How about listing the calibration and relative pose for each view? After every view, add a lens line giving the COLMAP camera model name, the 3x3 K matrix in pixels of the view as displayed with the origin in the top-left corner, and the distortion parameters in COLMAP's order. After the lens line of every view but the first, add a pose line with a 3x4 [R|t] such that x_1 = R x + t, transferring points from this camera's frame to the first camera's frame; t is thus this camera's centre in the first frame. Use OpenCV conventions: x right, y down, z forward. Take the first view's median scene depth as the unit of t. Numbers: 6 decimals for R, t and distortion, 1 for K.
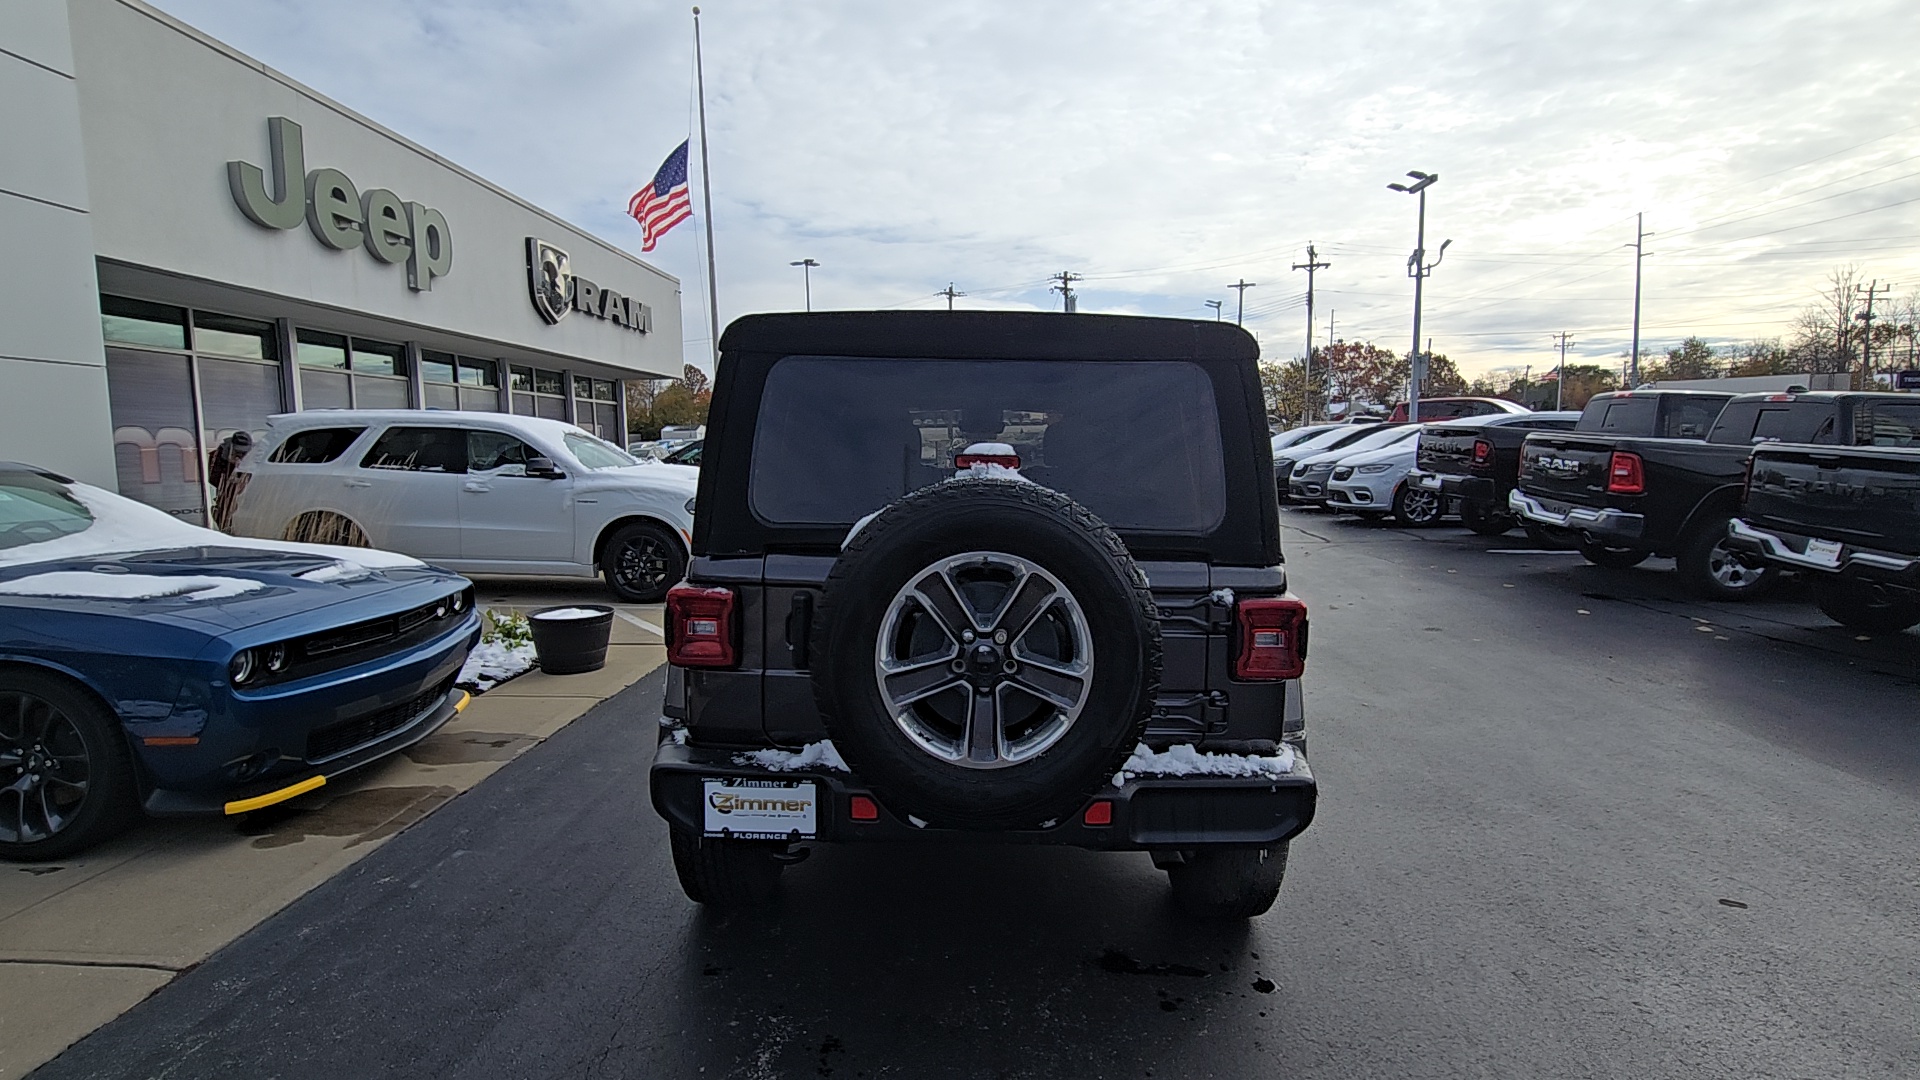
lens RADIAL K [[965.8, 0, 950.7], [0, 965.8, 529.5], [0, 0, 1]] dist [0.001145, -0.000008]
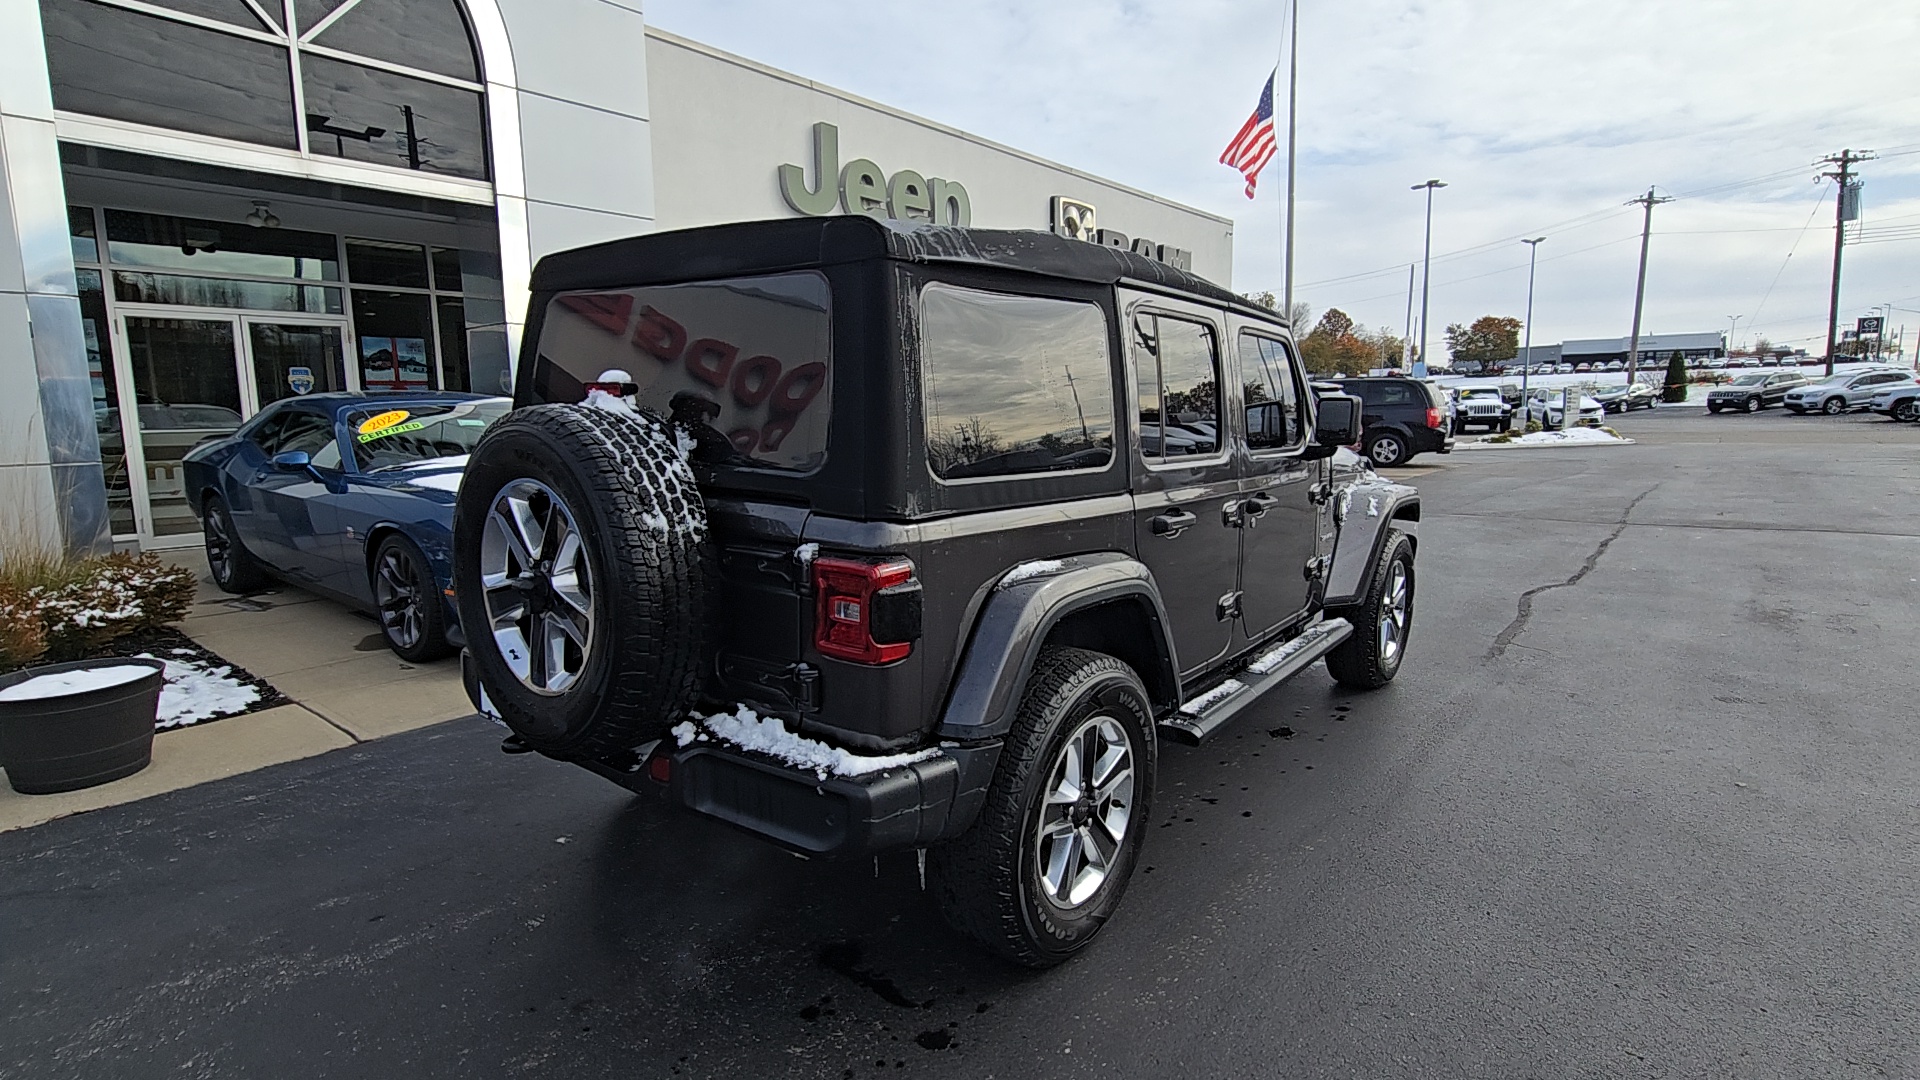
lens RADIAL K [[965.8, 0, 949.6], [0, 965.8, 539.7], [0, 0, 1]] dist [0.001145, -0.000008]
pose [[0.802689, 0.085905, -0.590179, 0.133580], [-0.049386, 0.995747, 0.077770, -0.001875], [0.594350, -0.033278, 0.803518, 0.061793]]
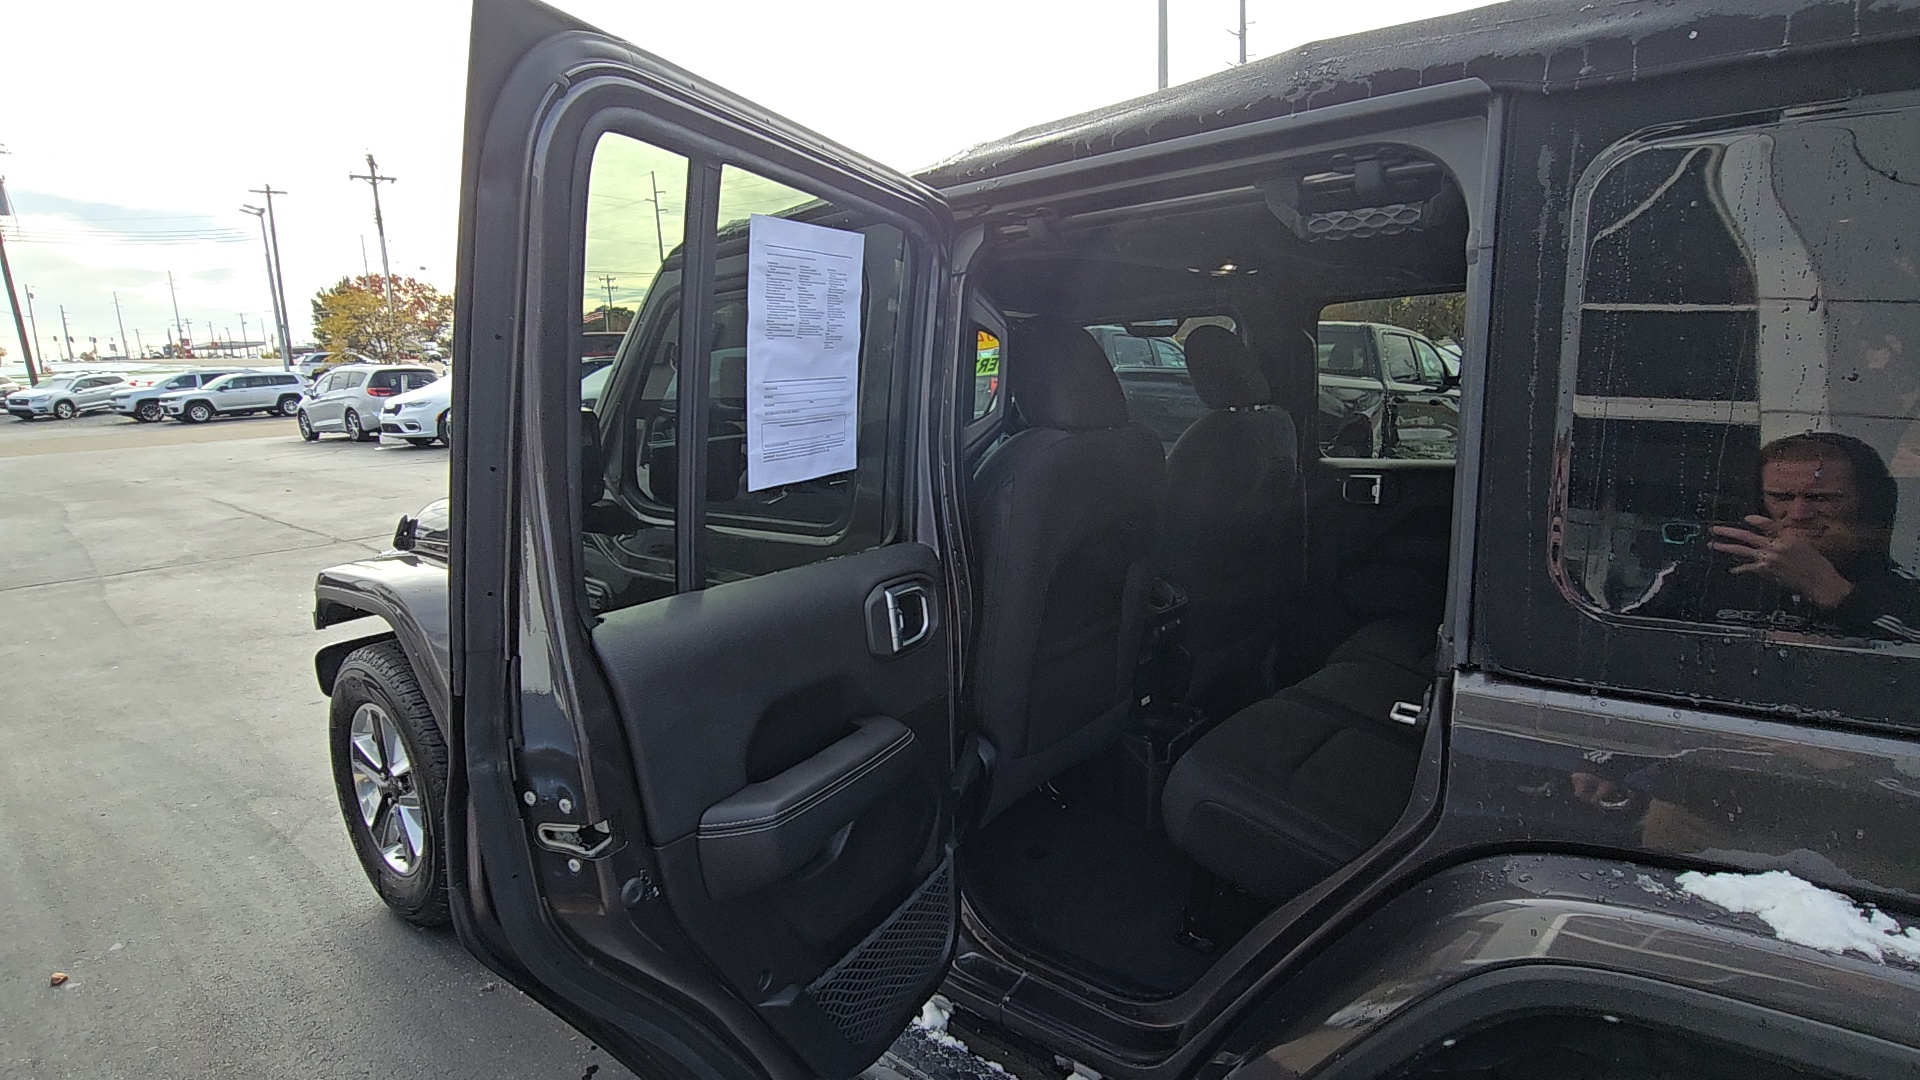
lens RADIAL K [[965.8, 0, 949.6], [0, 965.8, 547.1], [0, 0, 1]] dist [0.001145, -0.000008]
pose [[0.614370, -0.157487, 0.773141, -0.112585], [0.095375, 0.987516, 0.125366, -0.019042], [-0.783232, -0.003283, 0.621720, 0.206354]]
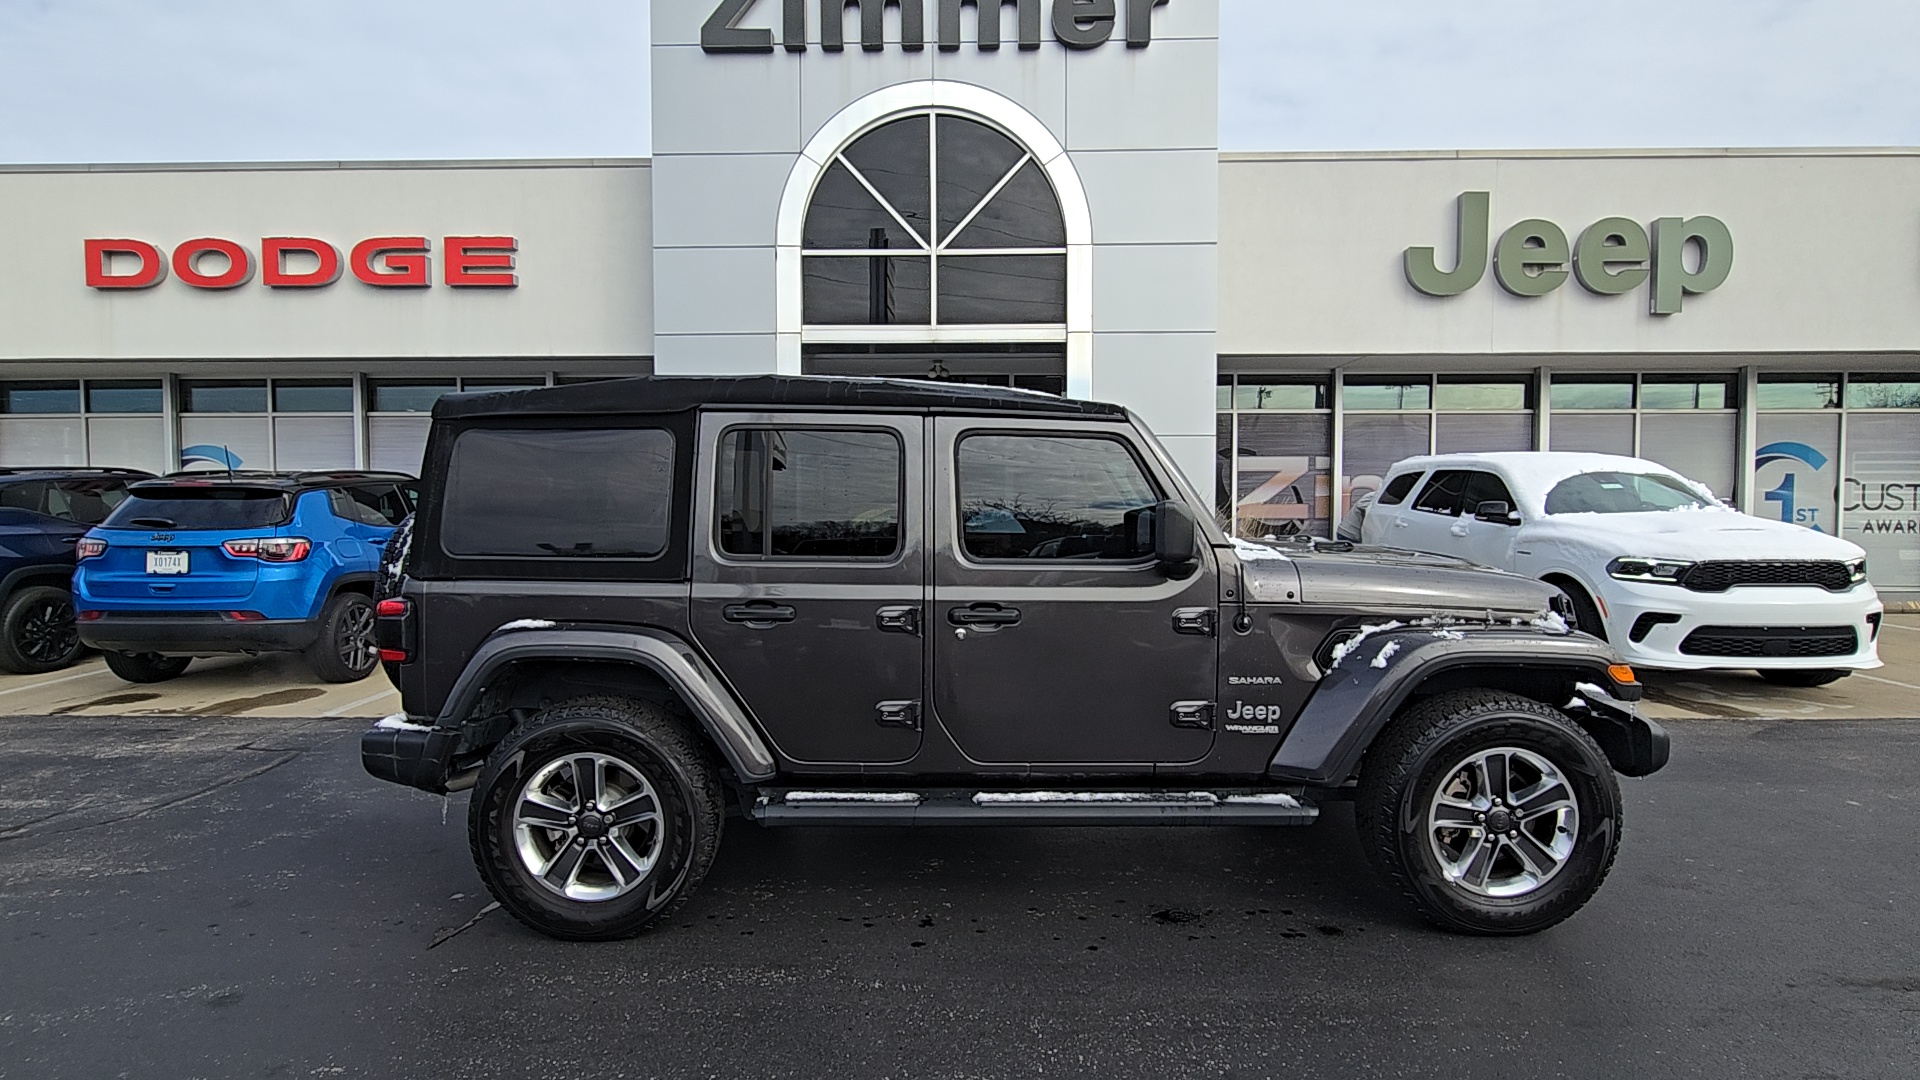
lens RADIAL K [[965.8, 0, 956.3], [0, 965.8, 537.1], [0, 0, 1]] dist [0.001145, -0.000008]
pose [[0.032618, 0.044383, -0.998482, 0.263360], [-0.081984, 0.995766, 0.041584, -0.021096], [0.996100, 0.080503, 0.036119, 0.268073]]
